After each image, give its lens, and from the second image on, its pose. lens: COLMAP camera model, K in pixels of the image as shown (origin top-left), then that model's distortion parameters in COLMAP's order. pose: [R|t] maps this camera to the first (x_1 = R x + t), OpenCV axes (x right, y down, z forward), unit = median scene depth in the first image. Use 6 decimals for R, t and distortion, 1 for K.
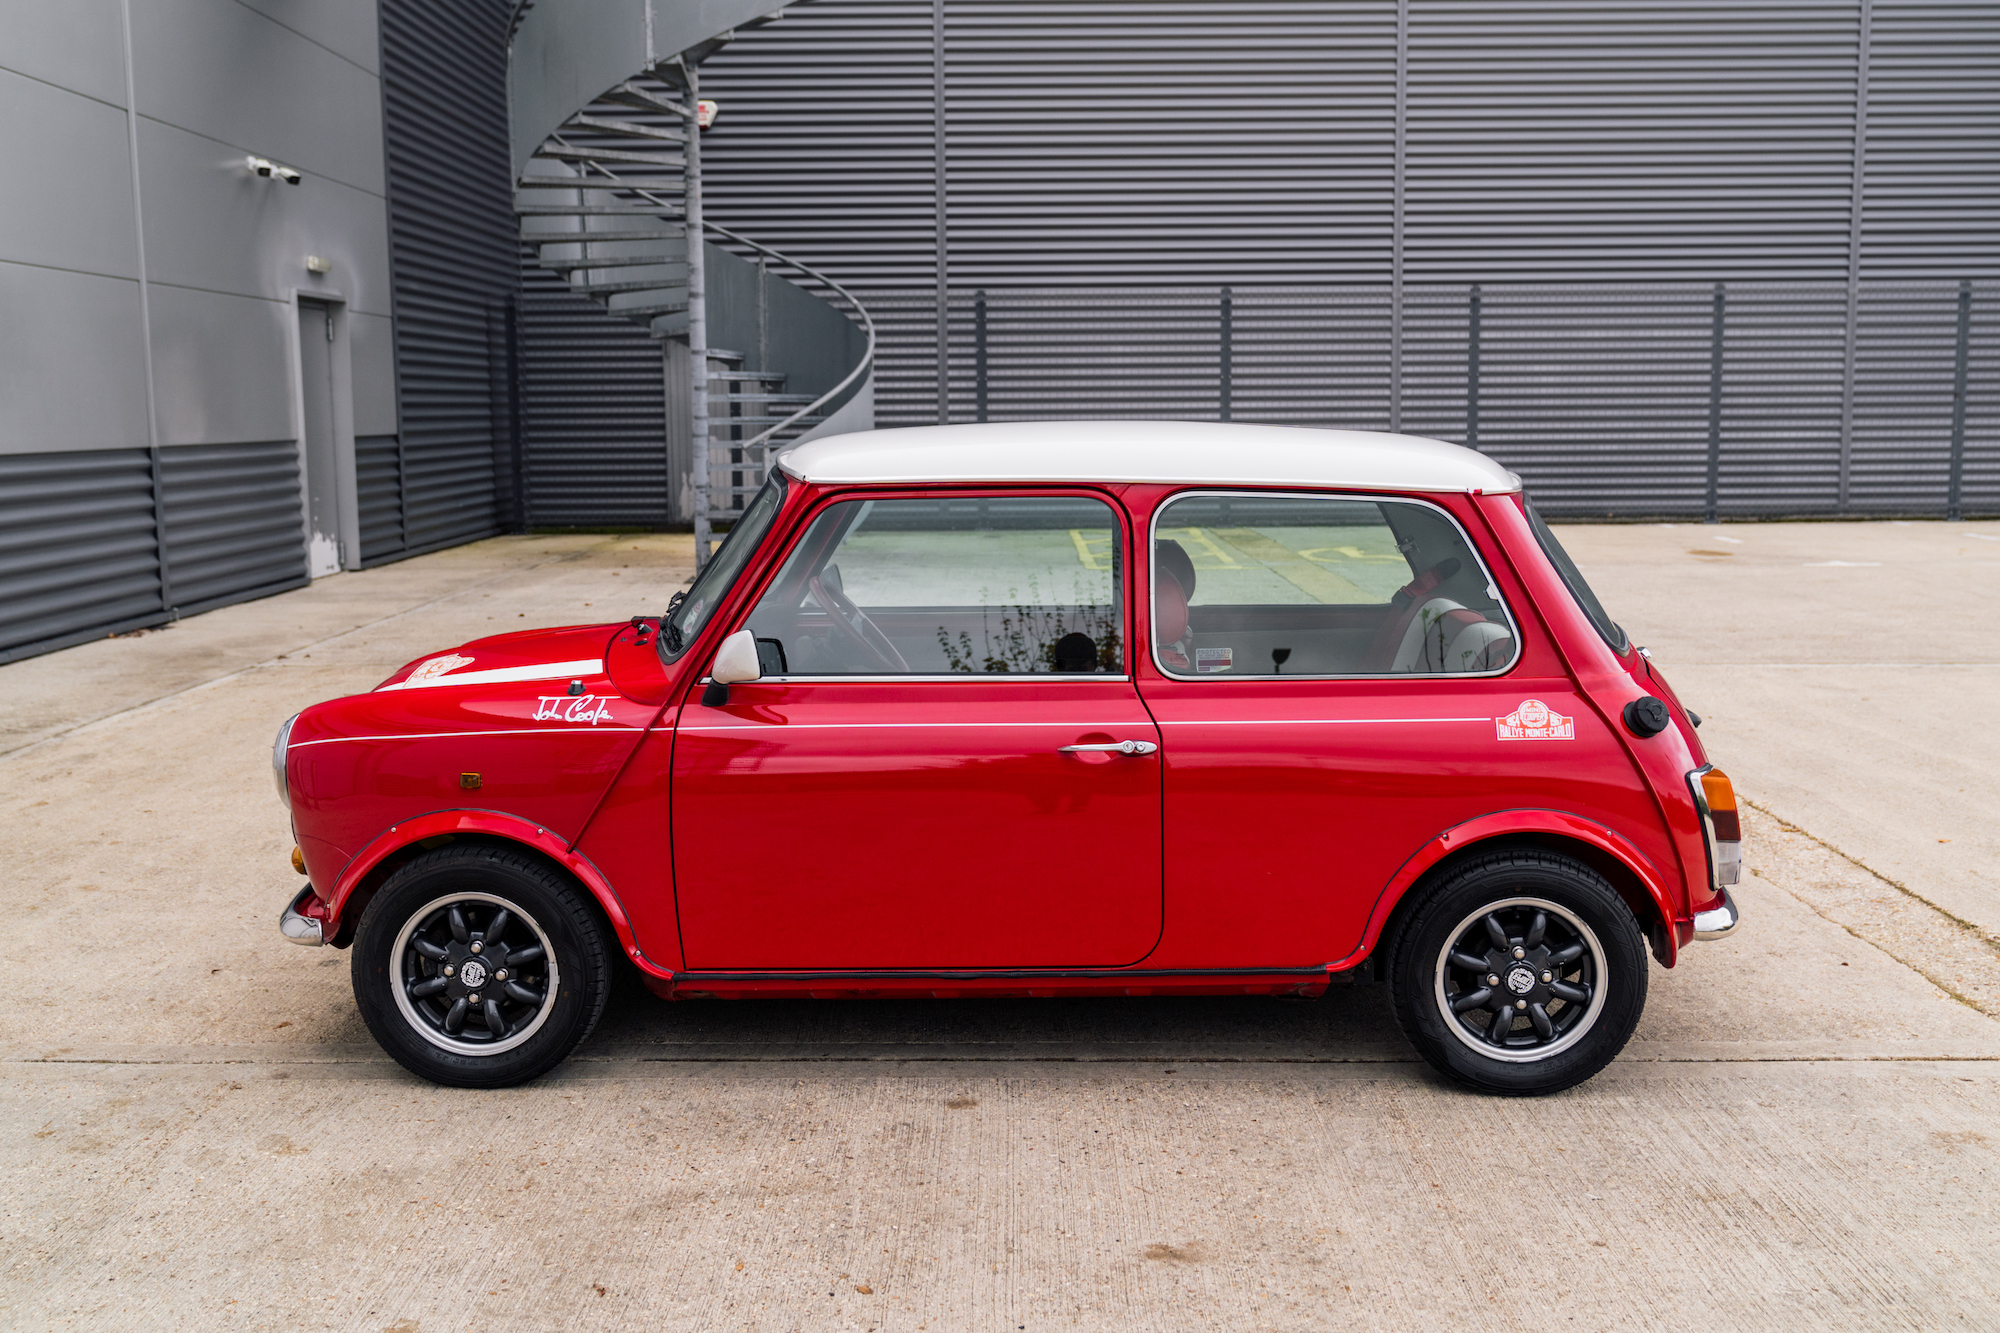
lens RADIAL K [[1926.5, 0, 1000.0], [0, 1926.5, 666.5], [0, 0, 1]] dist [-0.015110, -0.016945]
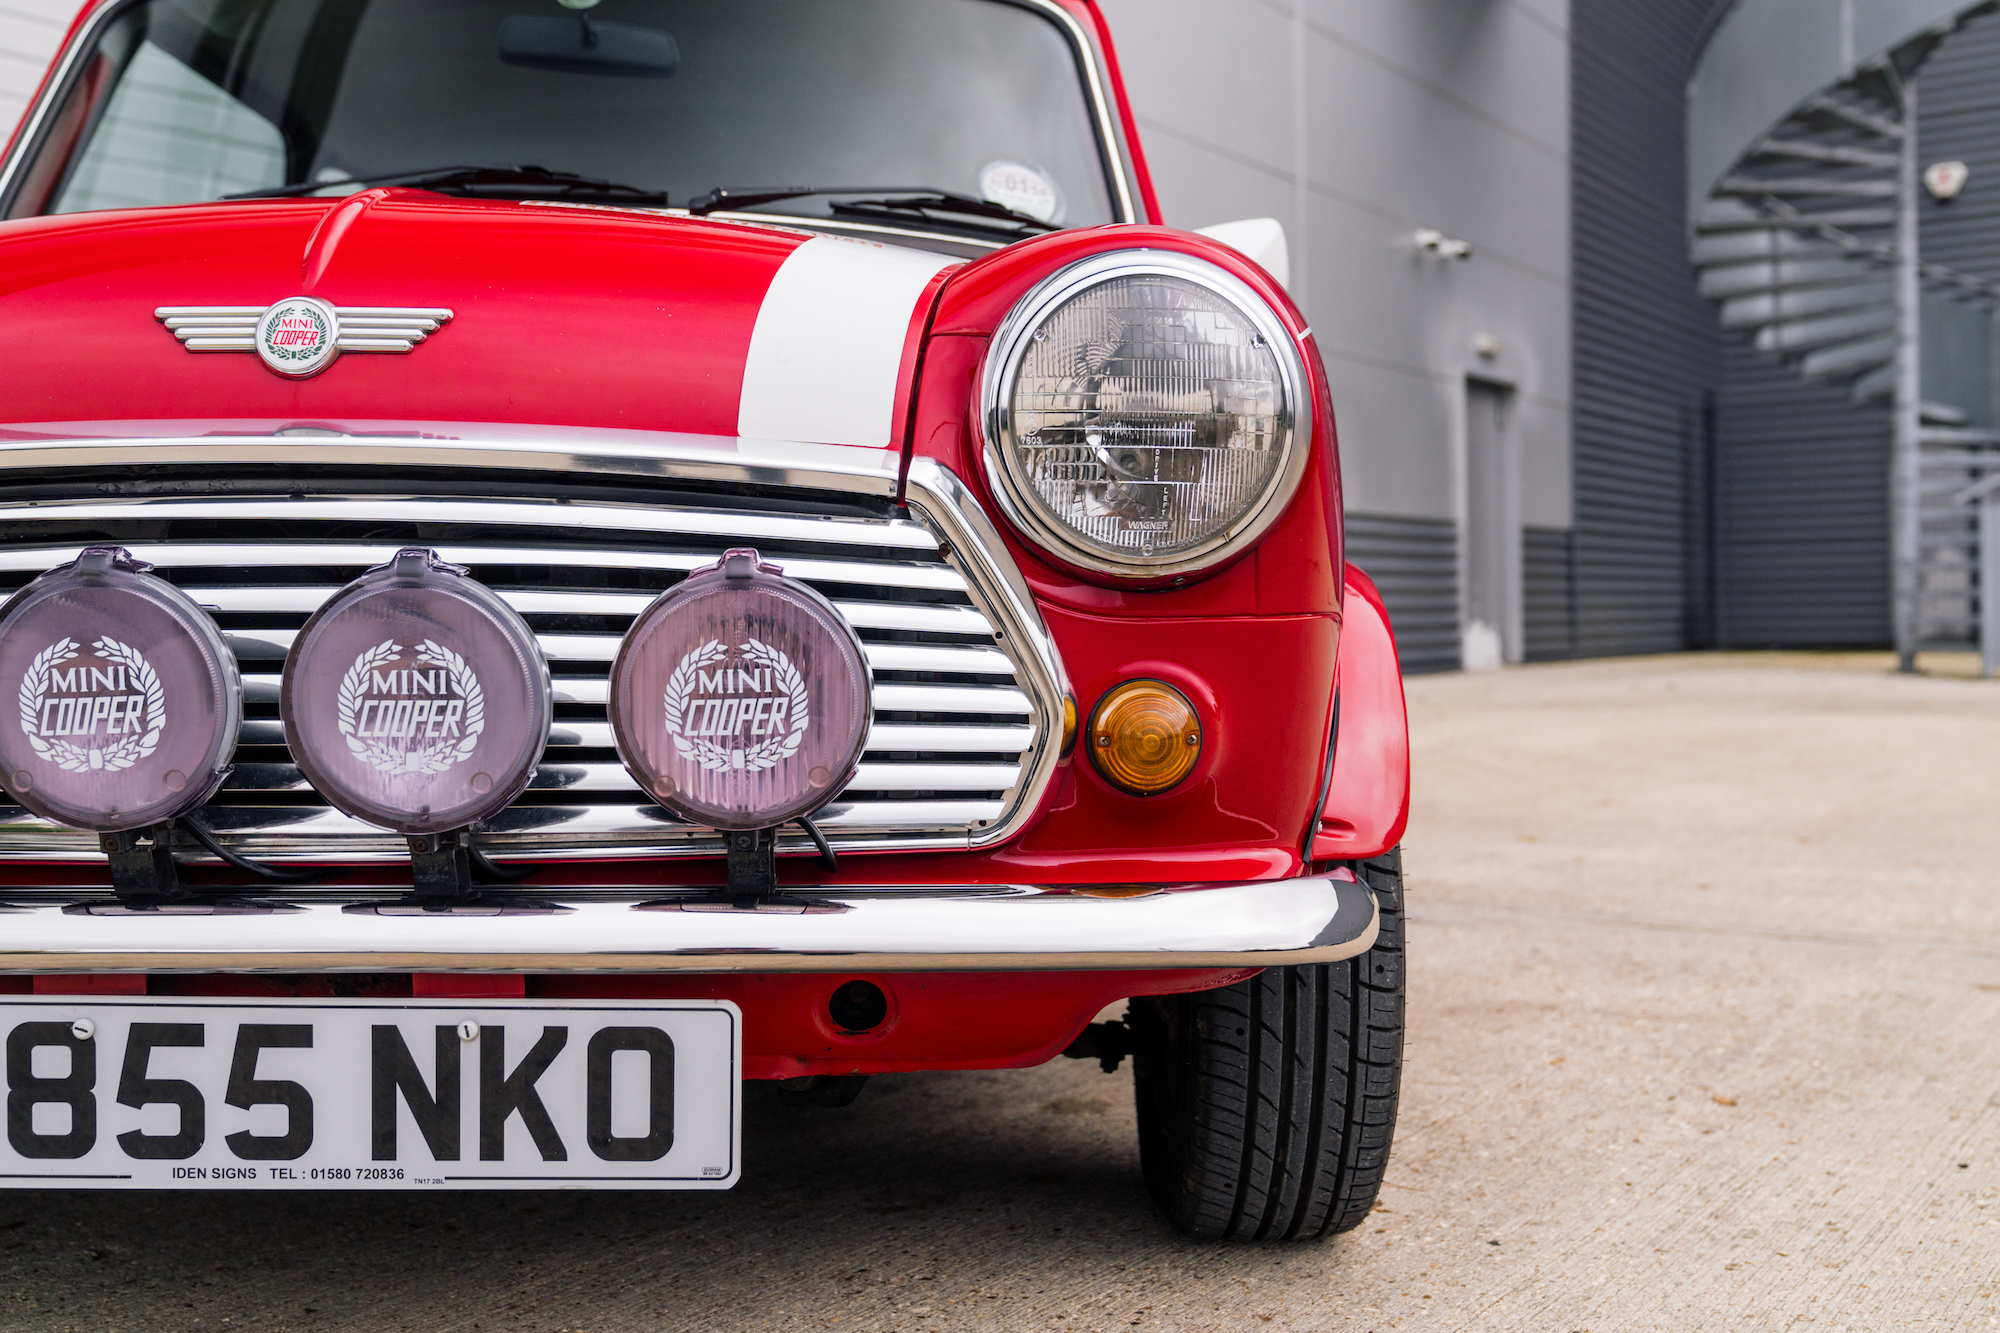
lens RADIAL K [[1994.4, 0, 1003.5], [0, 1994.4, 641.4], [0, 0, 1]] dist [0.000765, 0.013478]
pose [[0.819275, 0.006222, -0.573367, 0.023805], [-0.071213, 0.993304, -0.090976, 0.049765], [0.568961, 0.115365, 0.814232, 0.057107]]
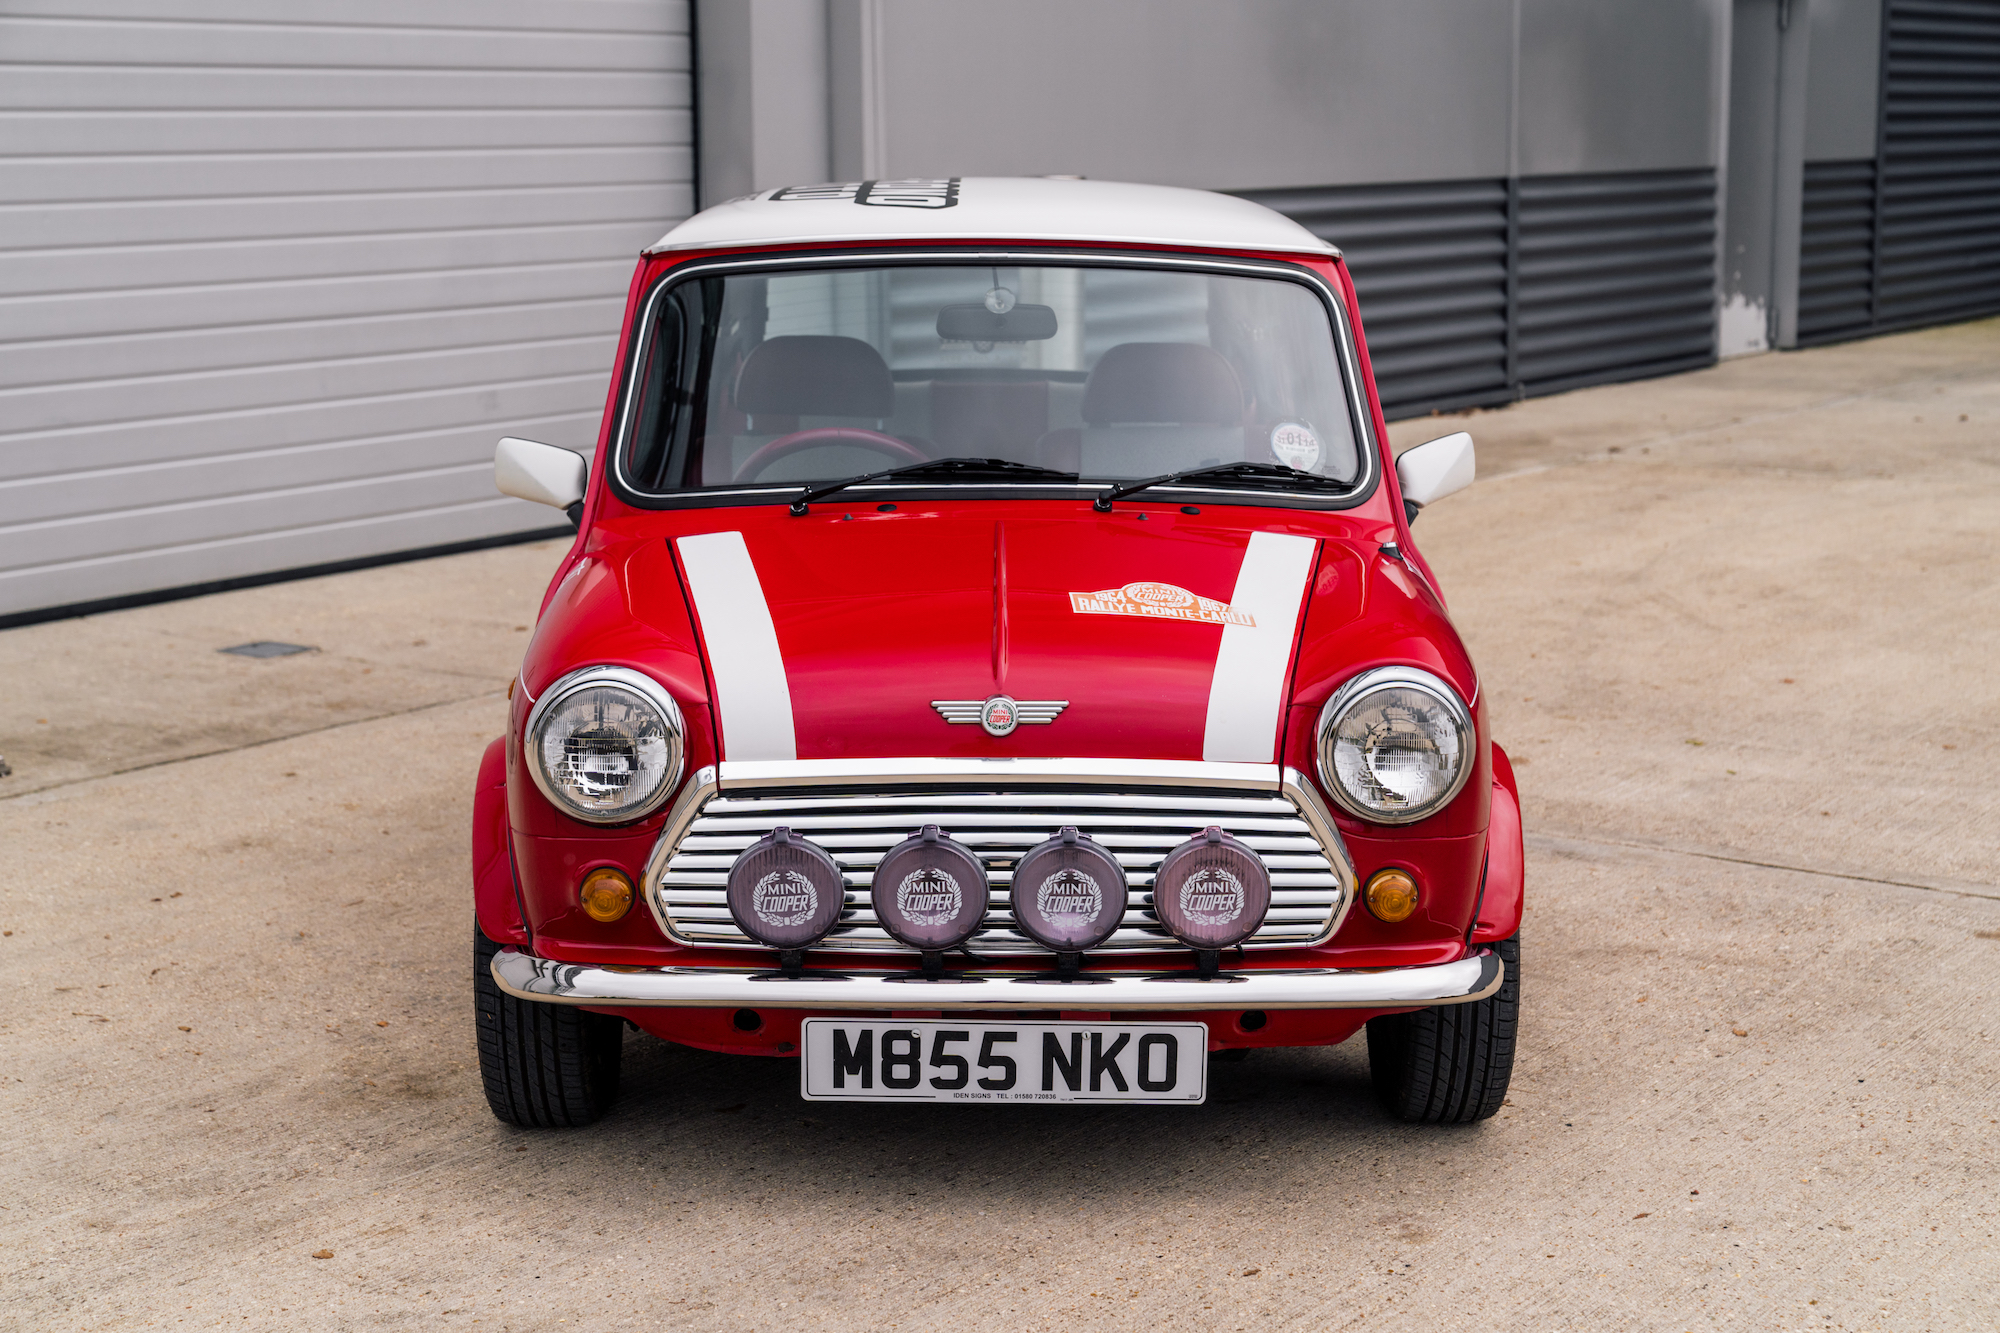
lens RADIAL K [[3021.6, 0, 1000.0], [0, 3021.6, 666.5], [0, 0, 1]] dist [0.034068, 0.063855]
pose [[0.808607, 0.104207, -0.579047, 0.105957], [-0.075664, 0.994436, 0.073301, 0.008172], [0.583464, -0.015459, 0.811992, -0.109051]]
